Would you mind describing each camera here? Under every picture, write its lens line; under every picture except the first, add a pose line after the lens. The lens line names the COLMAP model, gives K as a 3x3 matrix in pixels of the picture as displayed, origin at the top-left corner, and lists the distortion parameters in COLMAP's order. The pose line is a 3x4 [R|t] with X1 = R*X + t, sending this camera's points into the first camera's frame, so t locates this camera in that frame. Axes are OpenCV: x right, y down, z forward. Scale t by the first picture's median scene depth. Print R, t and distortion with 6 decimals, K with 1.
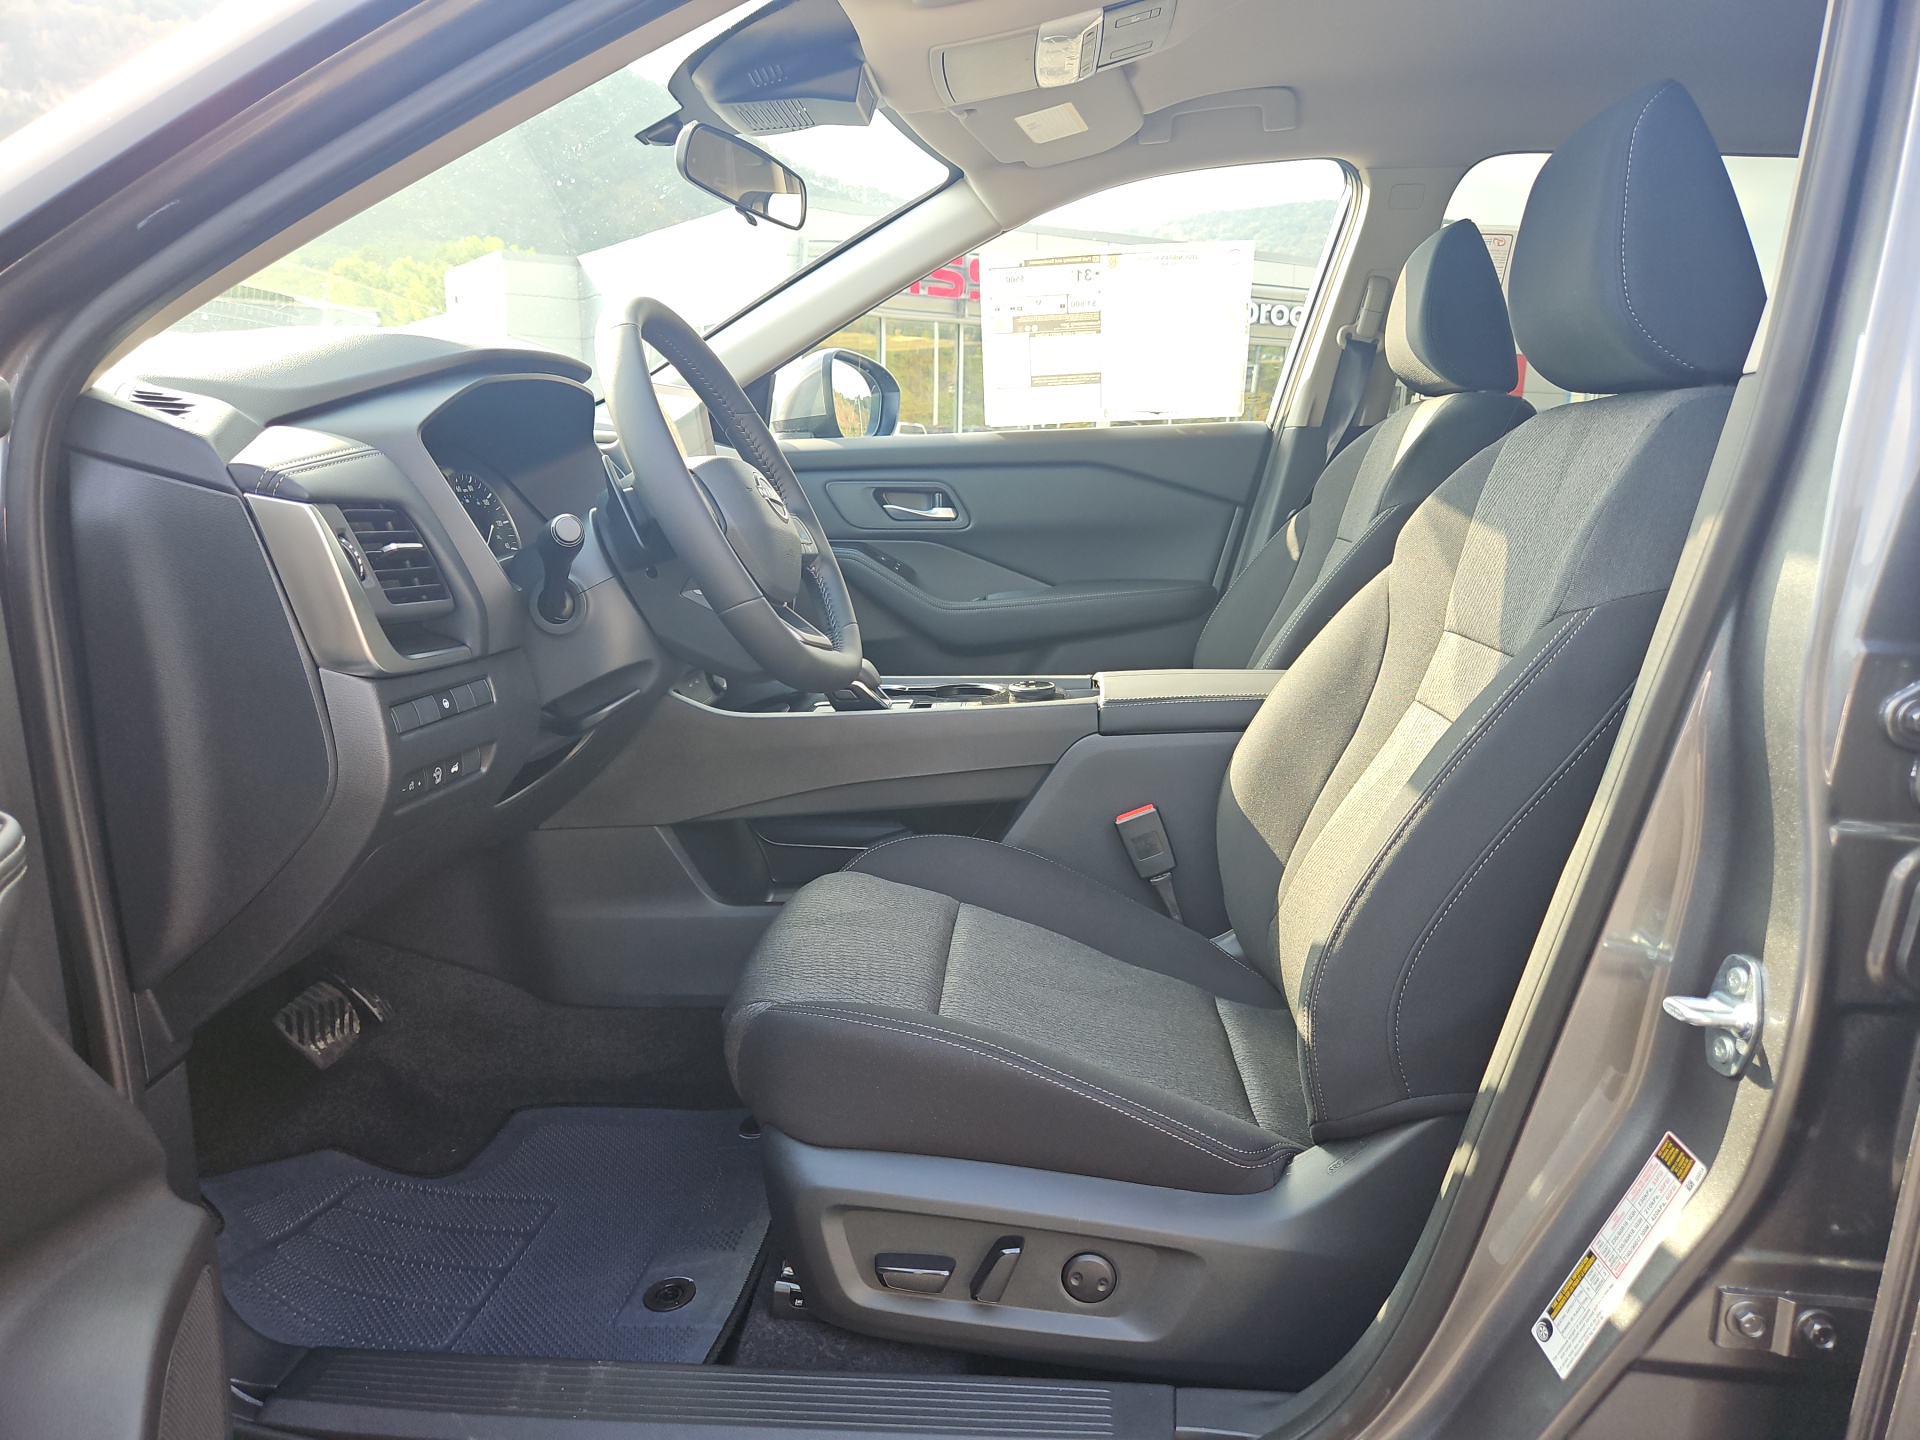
lens RADIAL K [[1291.2, 0, 962.9], [0, 1291.2, 707.9], [0, 0, 1]] dist [0.029331, -0.004817]
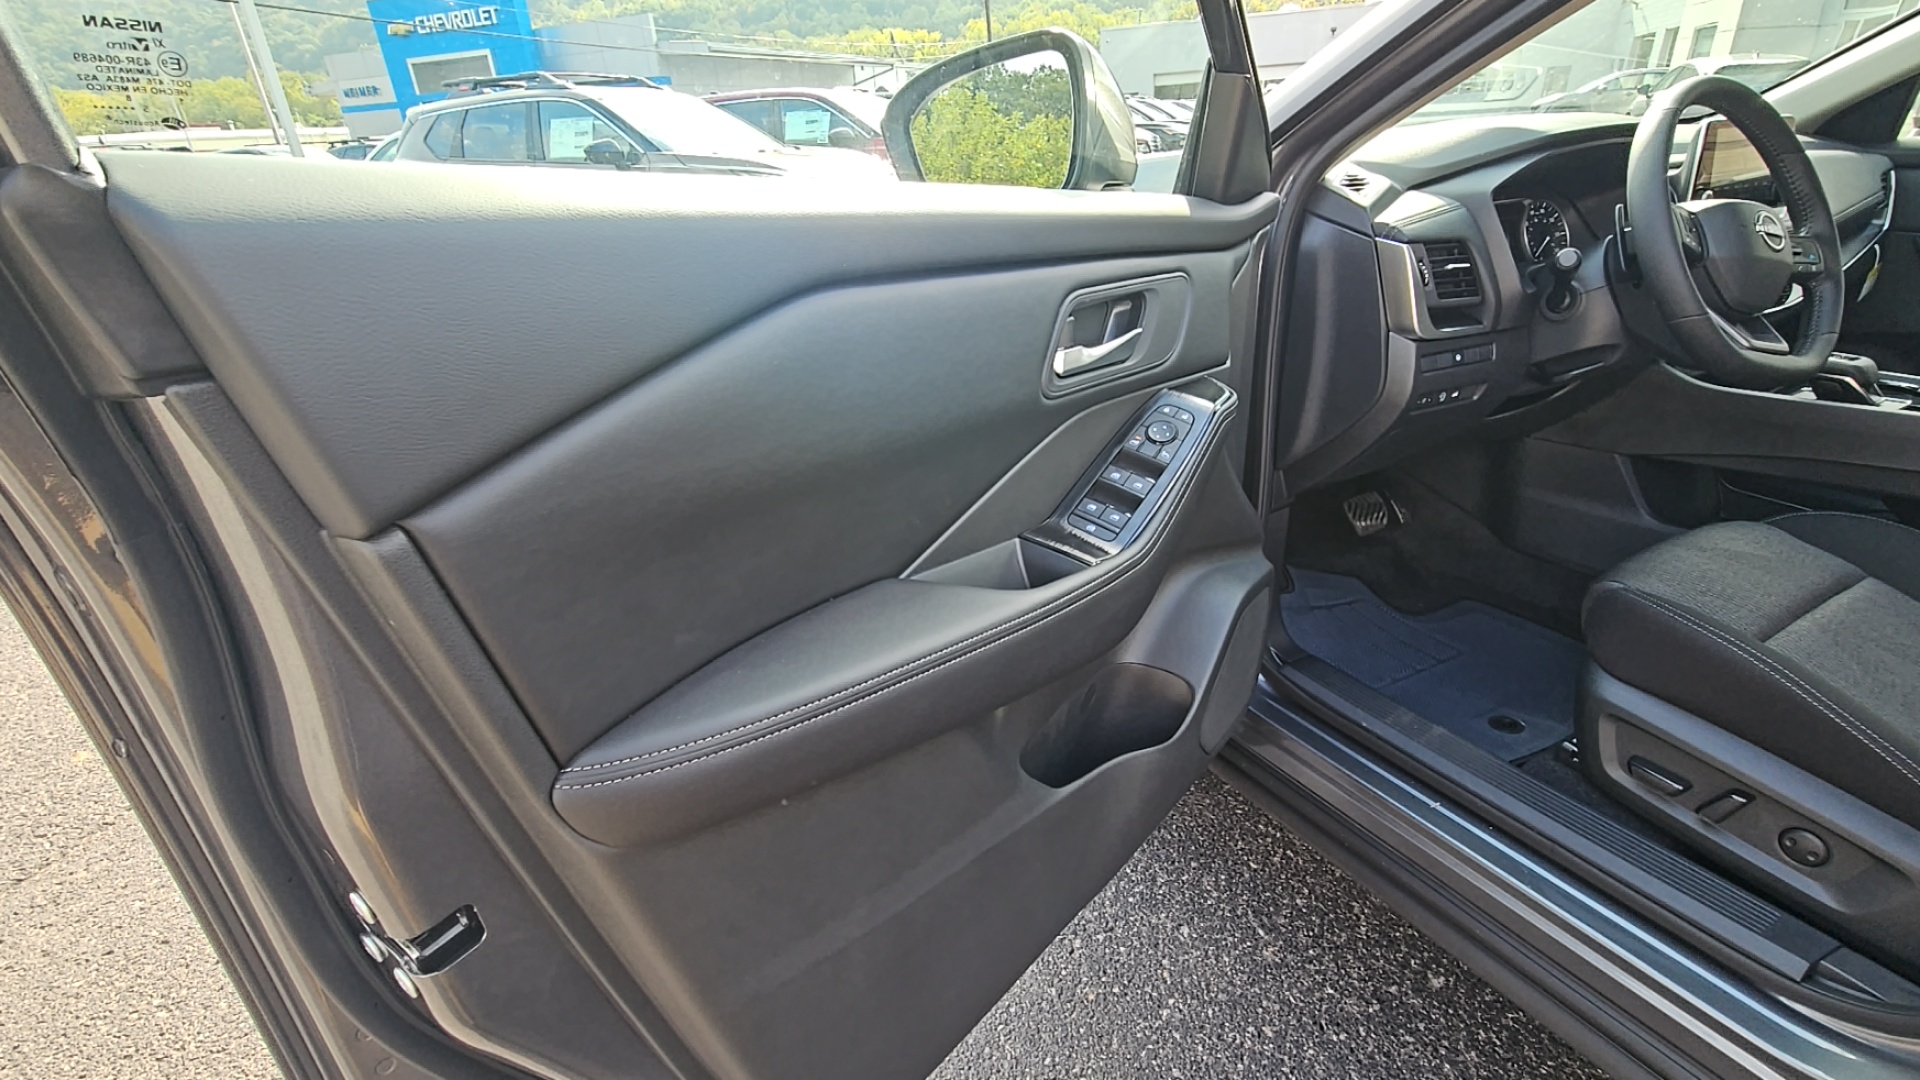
lens RADIAL K [[859.2, 0, 956.7], [0, 859.2, 542.9], [0, 0, 1]] dist [0.014254, -0.010850]
pose [[0.544202, 0.323392, -0.774120, 0.211622], [-0.107994, 0.942047, 0.317625, -0.061915], [0.831975, -0.089252, 0.547587, -0.226815]]
